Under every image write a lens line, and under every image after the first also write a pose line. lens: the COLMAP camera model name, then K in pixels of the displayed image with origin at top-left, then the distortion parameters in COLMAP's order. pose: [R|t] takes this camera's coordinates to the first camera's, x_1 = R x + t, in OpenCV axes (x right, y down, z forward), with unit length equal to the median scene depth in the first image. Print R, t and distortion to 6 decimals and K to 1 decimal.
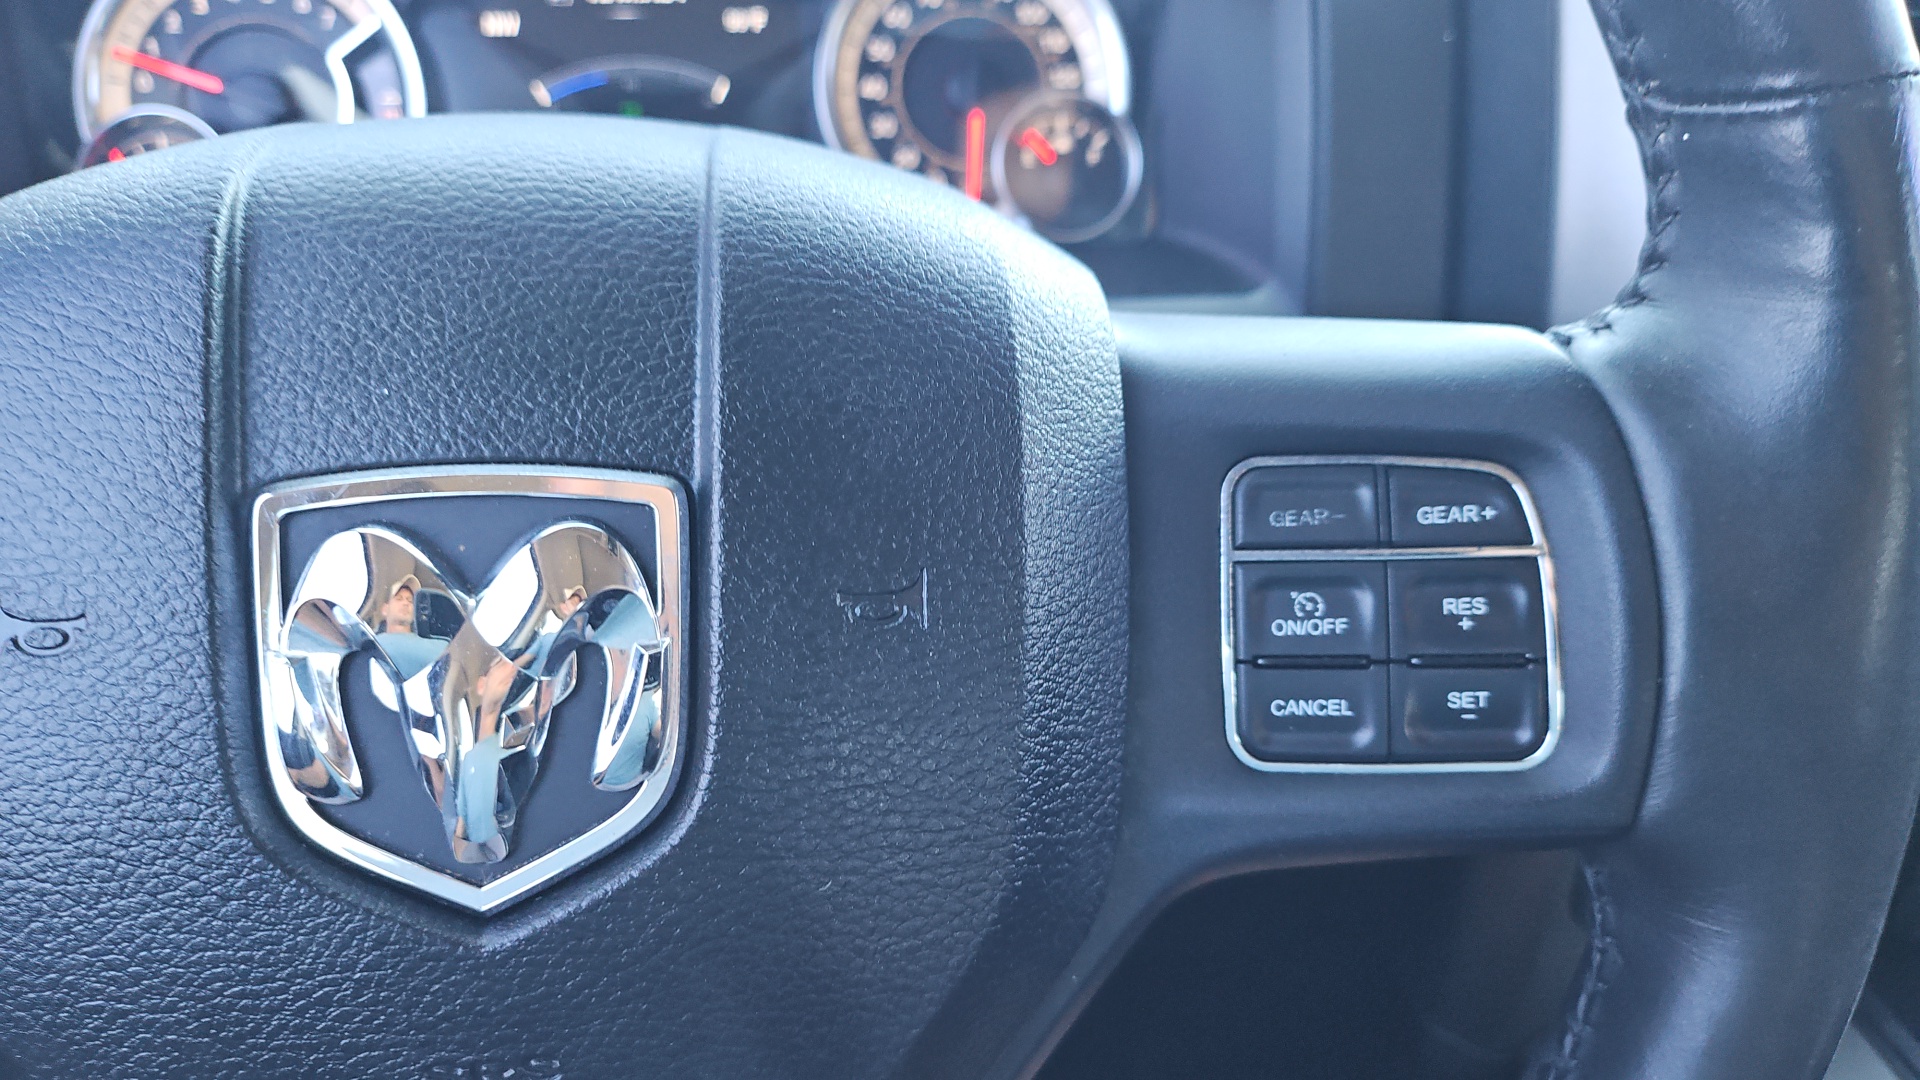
lens RADIAL K [[1257.7, 0, 960.0], [0, 1257.7, 540.0], [0, 0, 1]] dist [-0.006868, -0.002795]
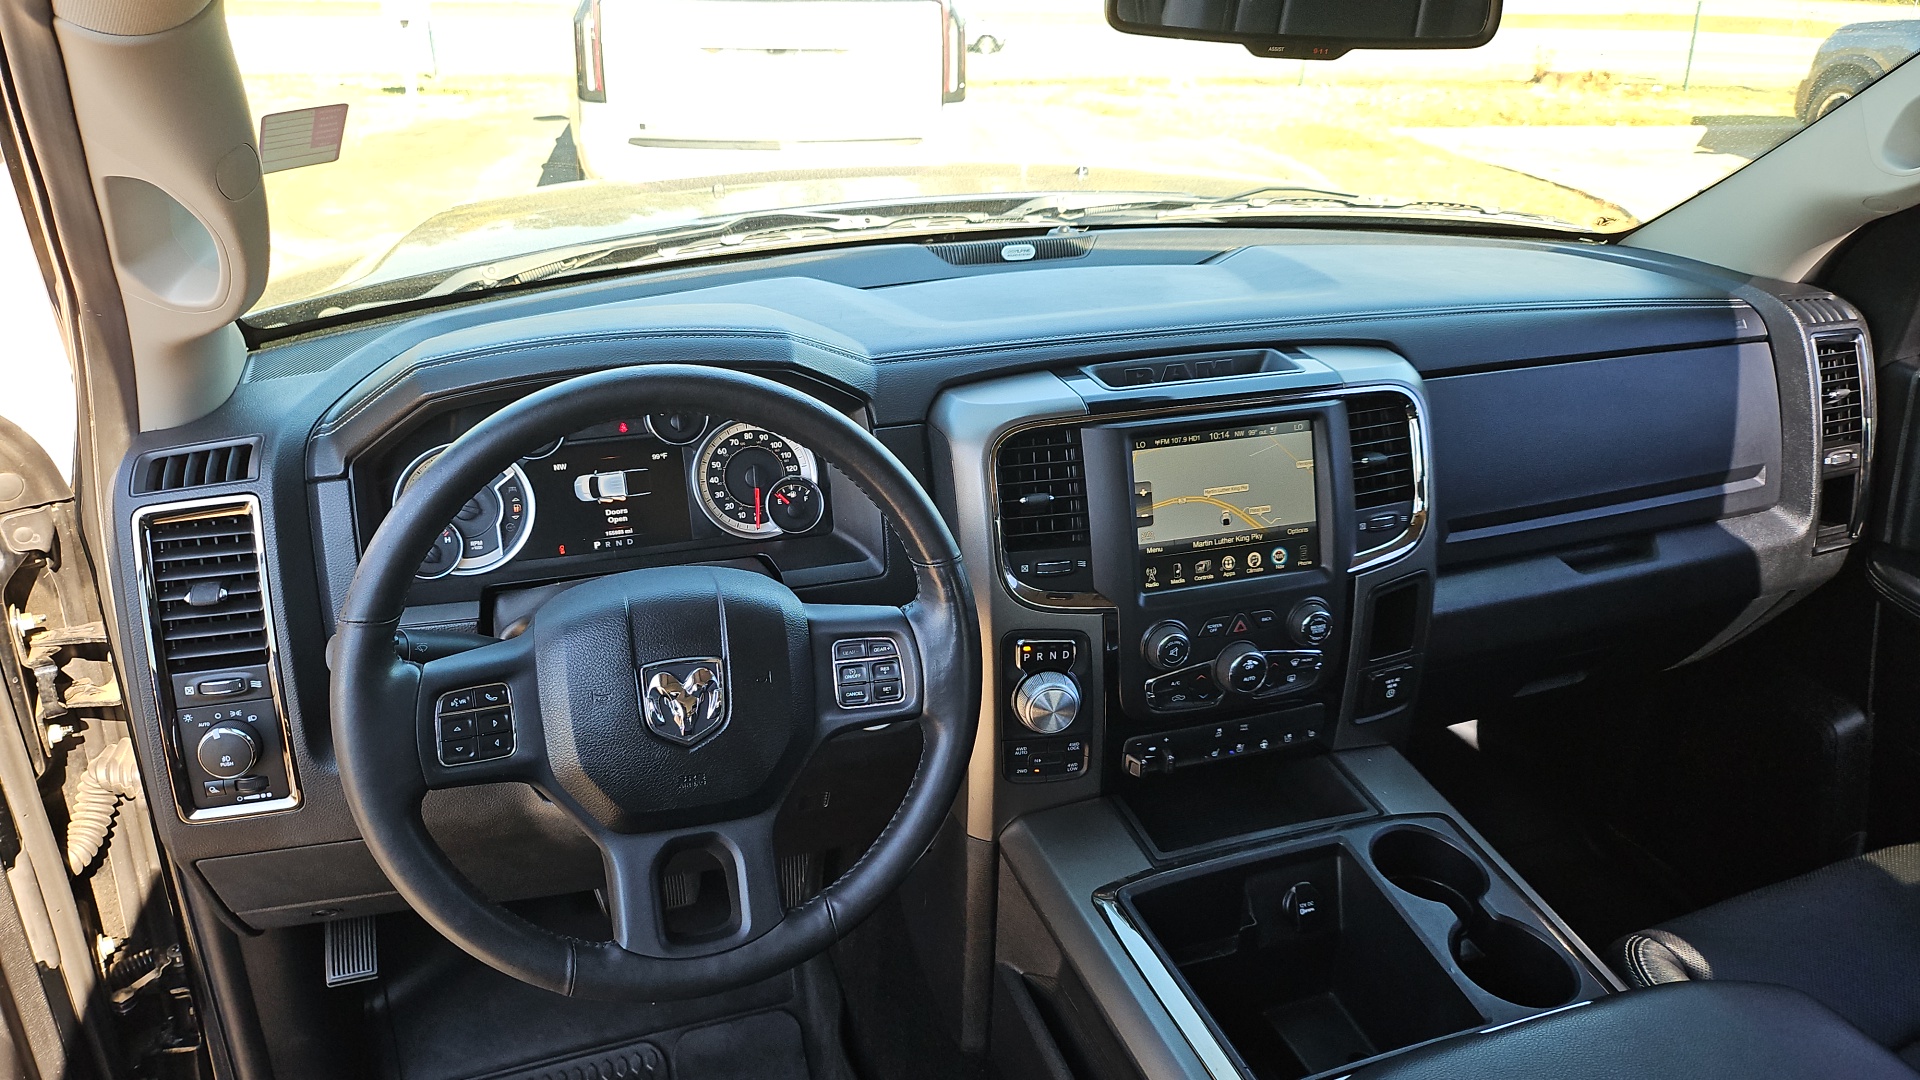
lens RADIAL K [[1257.7, 0, 960.0], [0, 1257.7, 540.0], [0, 0, 1]] dist [-0.006868, -0.002795]
pose [[0.979584, -0.067475, 0.189376, -0.168581], [0.082188, 0.994089, -0.070938, -0.067238], [-0.183470, 0.085054, 0.979339, -3.528618]]
